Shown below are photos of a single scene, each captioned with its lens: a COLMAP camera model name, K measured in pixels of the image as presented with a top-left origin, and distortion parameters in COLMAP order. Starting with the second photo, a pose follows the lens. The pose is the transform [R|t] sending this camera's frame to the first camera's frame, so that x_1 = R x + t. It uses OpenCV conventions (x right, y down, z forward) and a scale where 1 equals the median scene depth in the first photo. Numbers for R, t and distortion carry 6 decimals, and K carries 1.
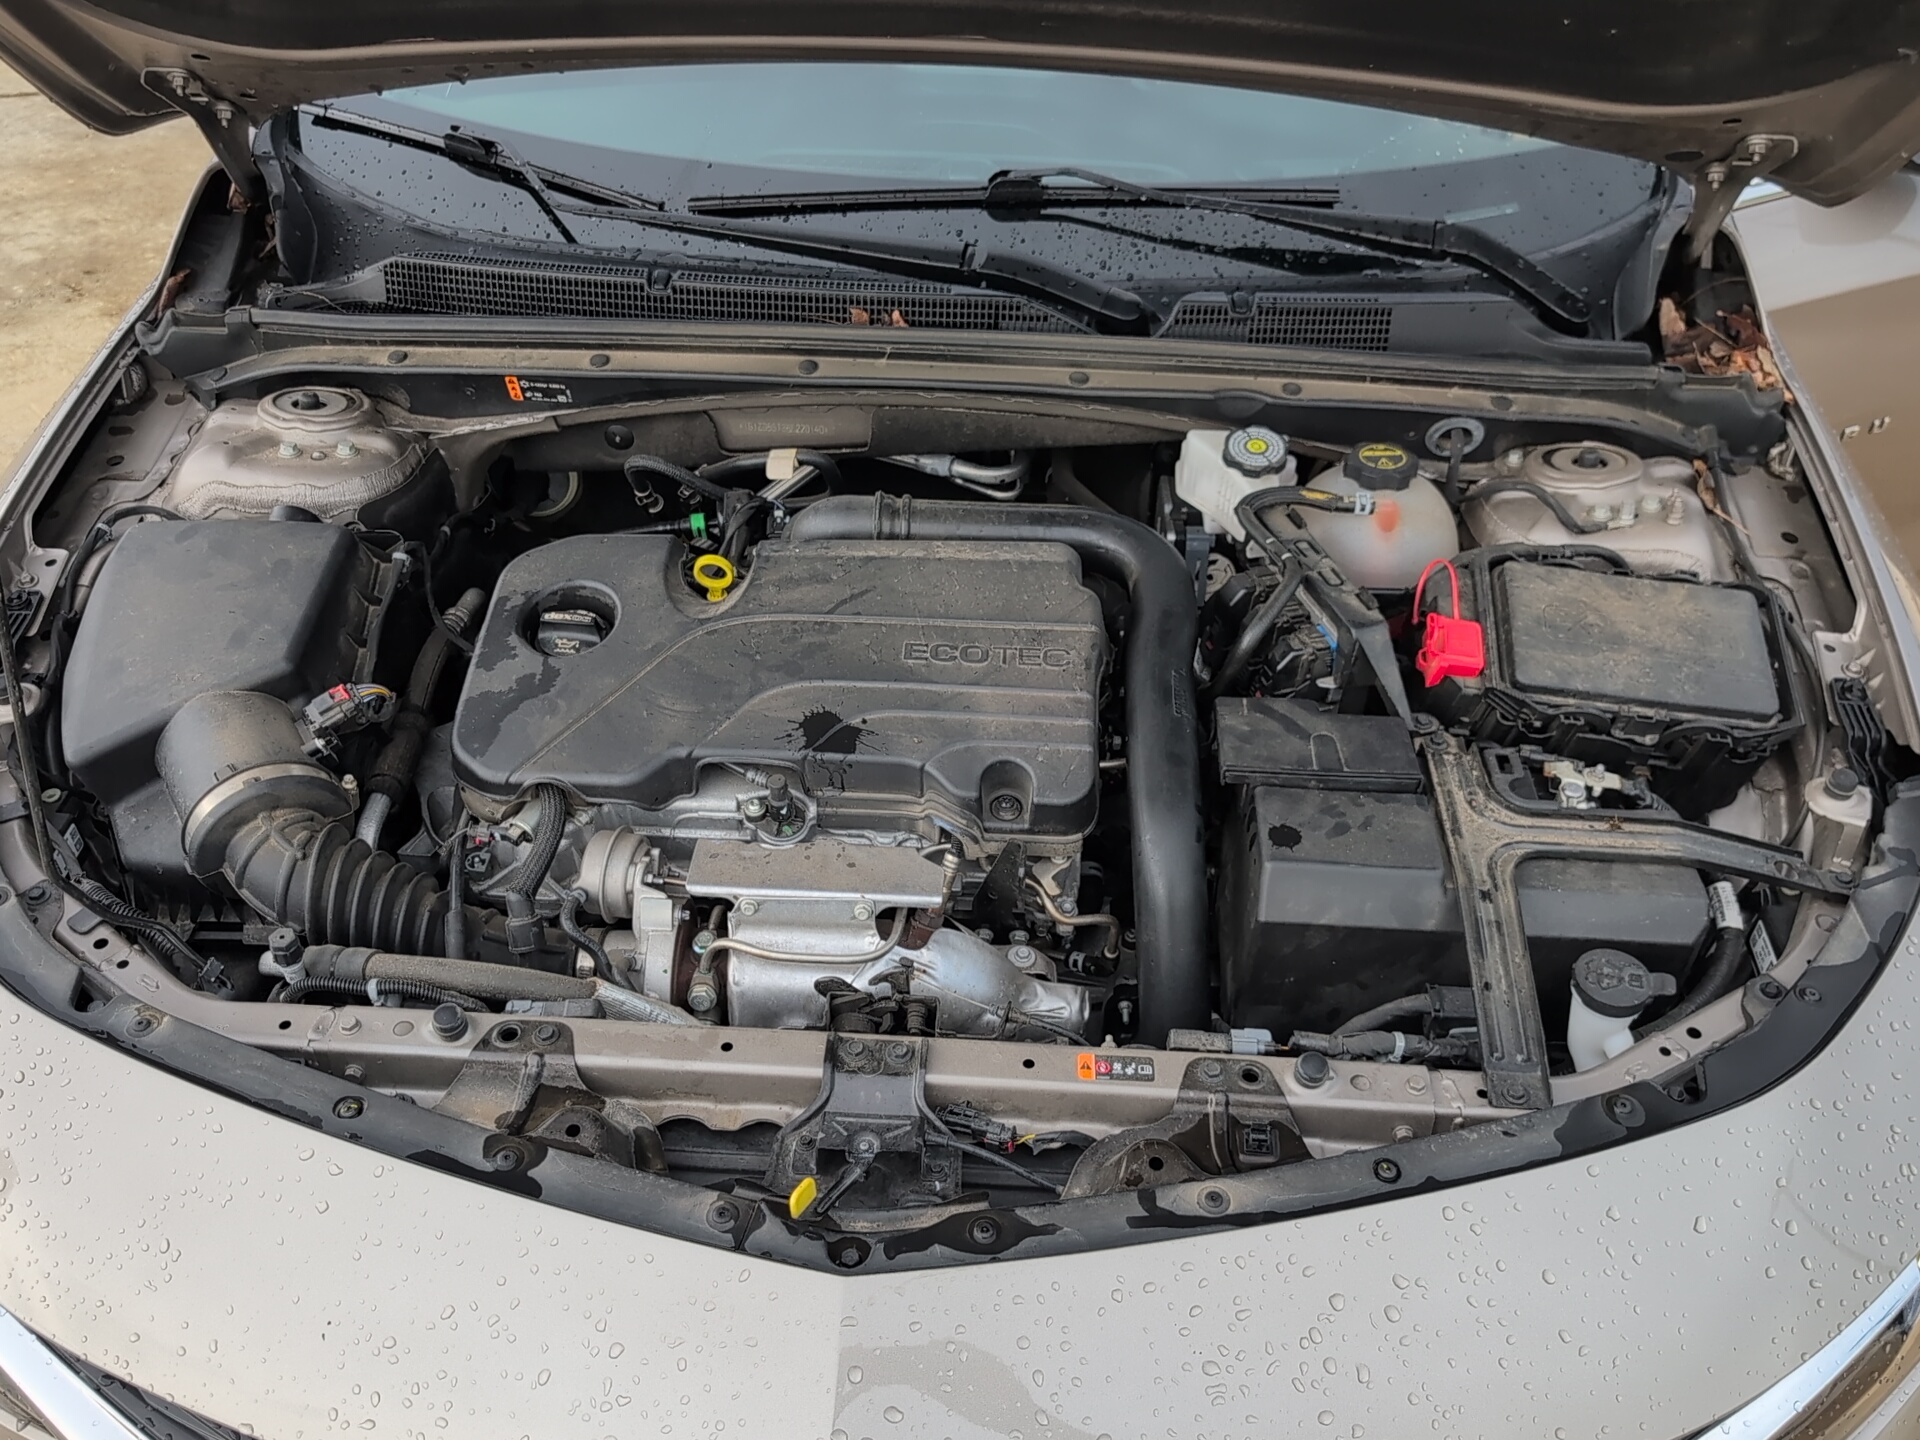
lens RADIAL K [[1566.7, 0, 958.8], [0, 1566.7, 729.1], [0, 0, 1]] dist [-0.008948, -0.008016]
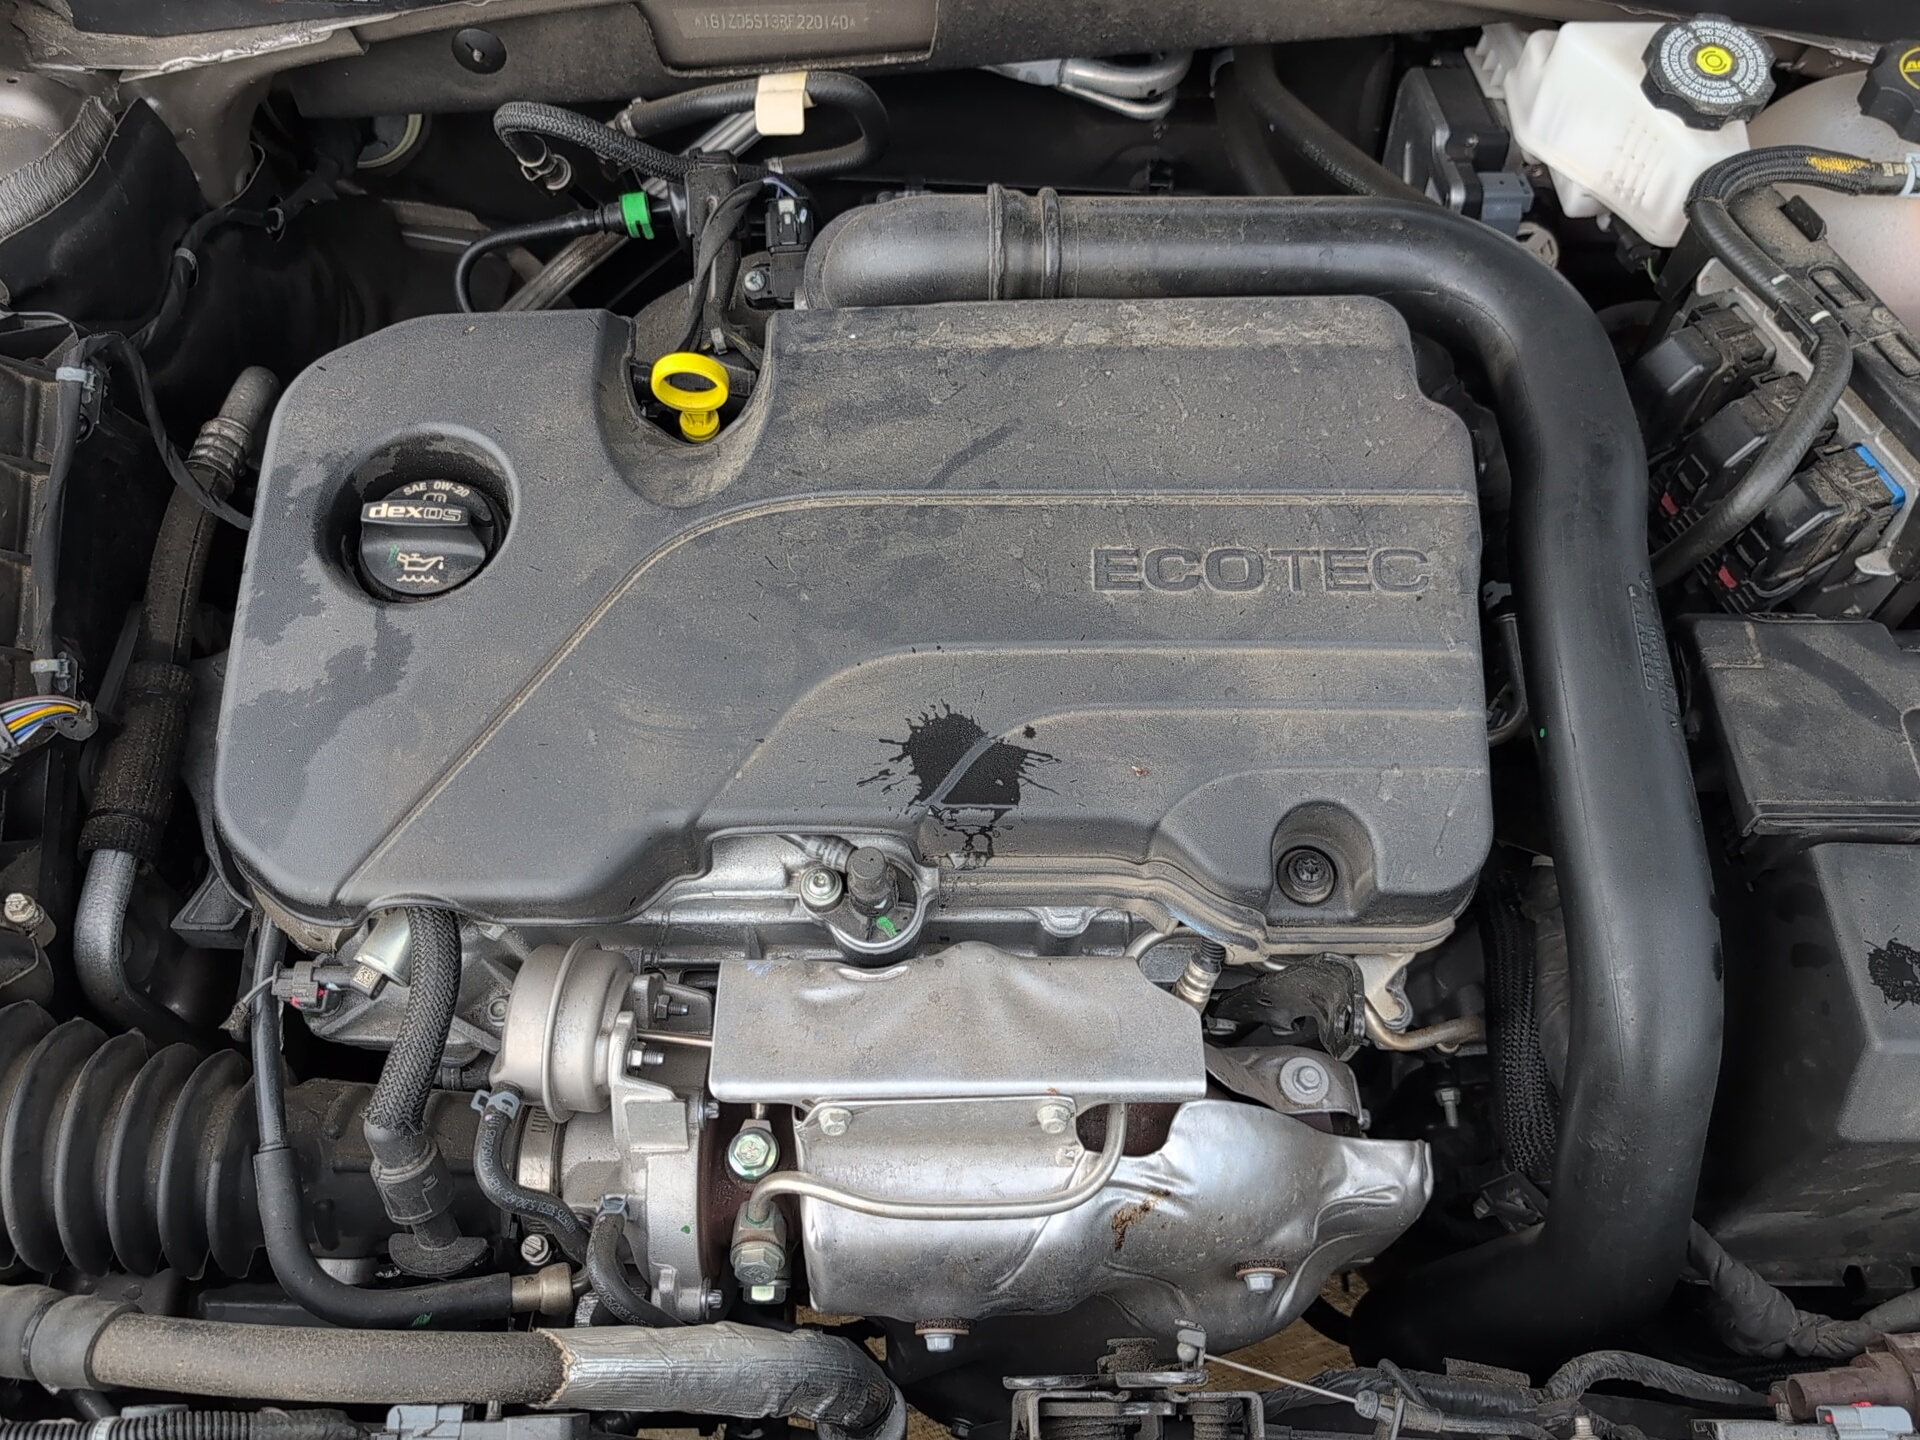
lens RADIAL K [[1566.7, 0, 949.1], [0, 1566.7, 708.1], [0, 0, 1]] dist [-0.008948, -0.008016]
pose [[0.998610, -0.049078, 0.019235, -0.092595], [0.040887, 0.951477, 0.304990, -0.160832], [-0.033270, -0.303779, 0.952161, 0.505737]]
